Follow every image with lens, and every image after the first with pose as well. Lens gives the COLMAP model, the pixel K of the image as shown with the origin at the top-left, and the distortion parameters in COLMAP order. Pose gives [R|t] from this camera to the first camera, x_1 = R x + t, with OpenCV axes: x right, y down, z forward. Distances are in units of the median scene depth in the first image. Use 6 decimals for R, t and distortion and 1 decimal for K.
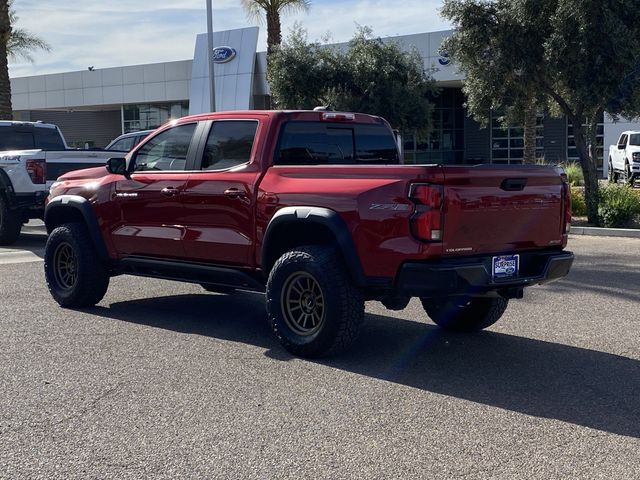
lens RADIAL K [[973.0, 0, 320.4], [0, 973.0, 241.2], [0, 0, 1]] dist [0.081310, 0.000000]
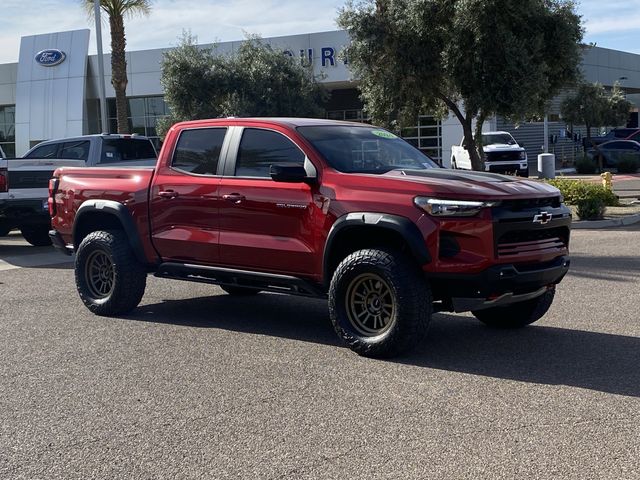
lens RADIAL K [[973.0, 0, 287.7], [0, 973.0, 258.1], [0, 0, 1]] dist [0.081310, 0.000000]
pose [[0.981018, -0.035521, 0.190637, -0.139781], [0.032755, 0.999308, 0.017643, -0.000063], [-0.191132, -0.011064, 0.981502, -0.025302]]
